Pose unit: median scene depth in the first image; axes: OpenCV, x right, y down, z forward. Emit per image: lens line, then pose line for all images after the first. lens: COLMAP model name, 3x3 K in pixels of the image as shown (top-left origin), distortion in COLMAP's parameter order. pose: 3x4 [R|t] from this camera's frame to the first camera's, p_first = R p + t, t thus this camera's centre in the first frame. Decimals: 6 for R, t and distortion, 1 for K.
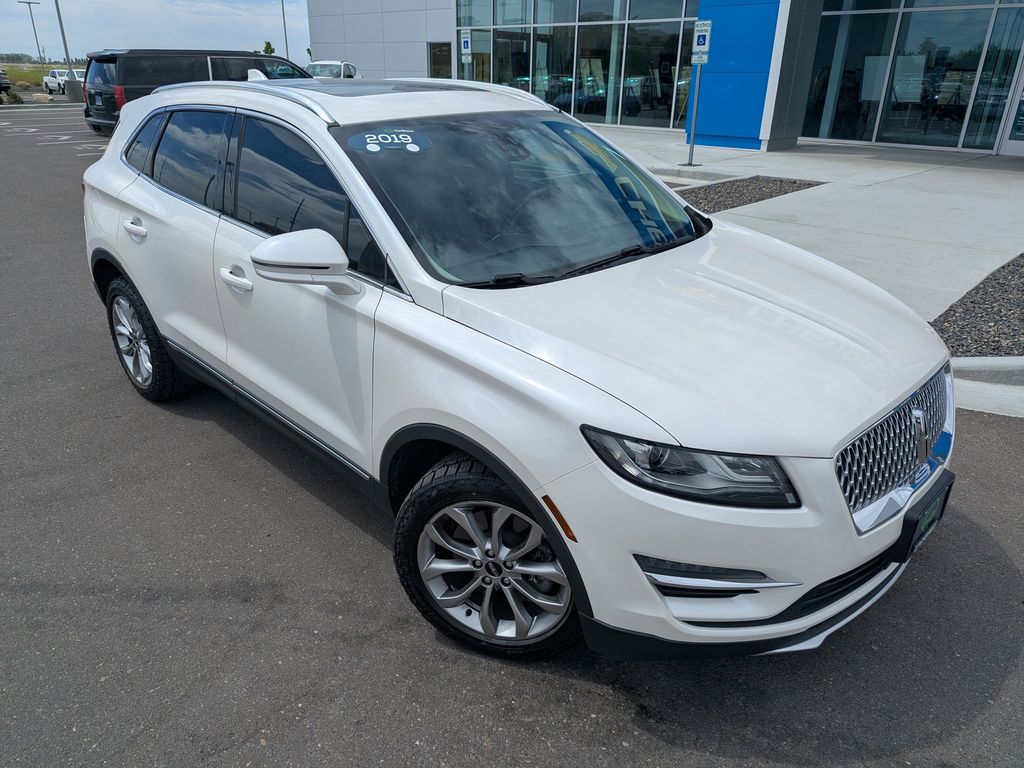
lens RADIAL K [[731.9, 0, 512.0], [0, 731.9, 384.0], [0, 0, 1]] dist [0.048689, -0.044207]
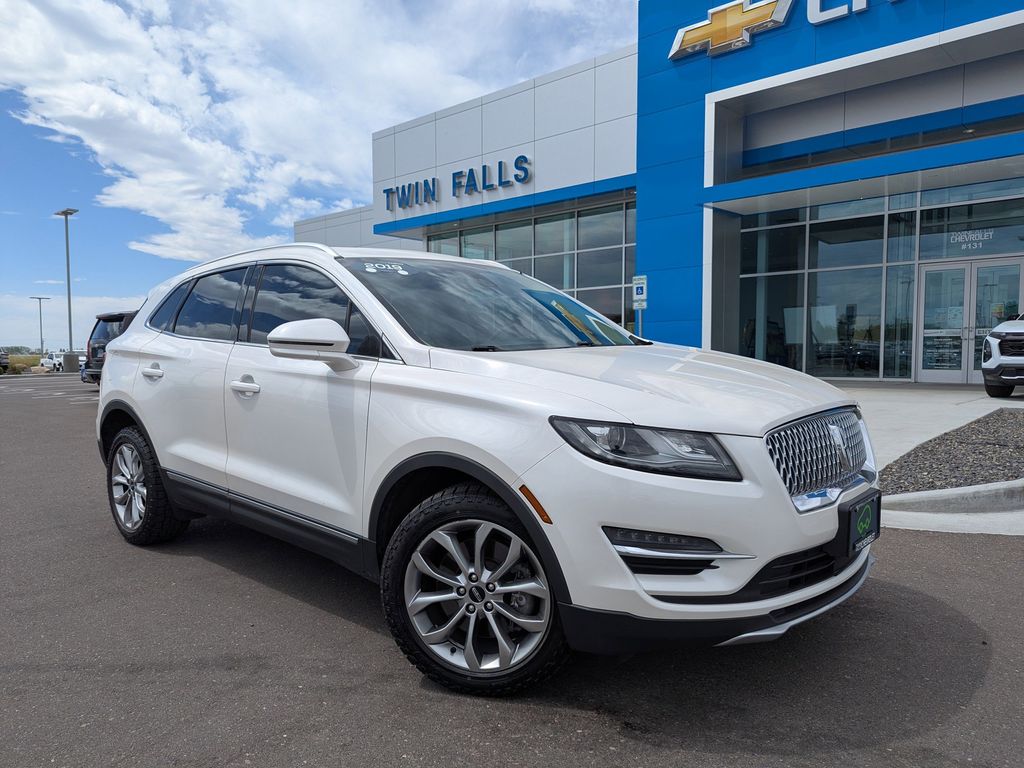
lens RADIAL K [[728.9, 0, 503.1], [0, 728.9, 383.1], [0, 0, 1]] dist [0.054902, -0.052105]
pose [[0.999091, -0.023266, 0.035714, -0.017228], [0.034392, 0.934983, -0.353022, 0.331415], [-0.025178, 0.353930, 0.934933, -0.097107]]
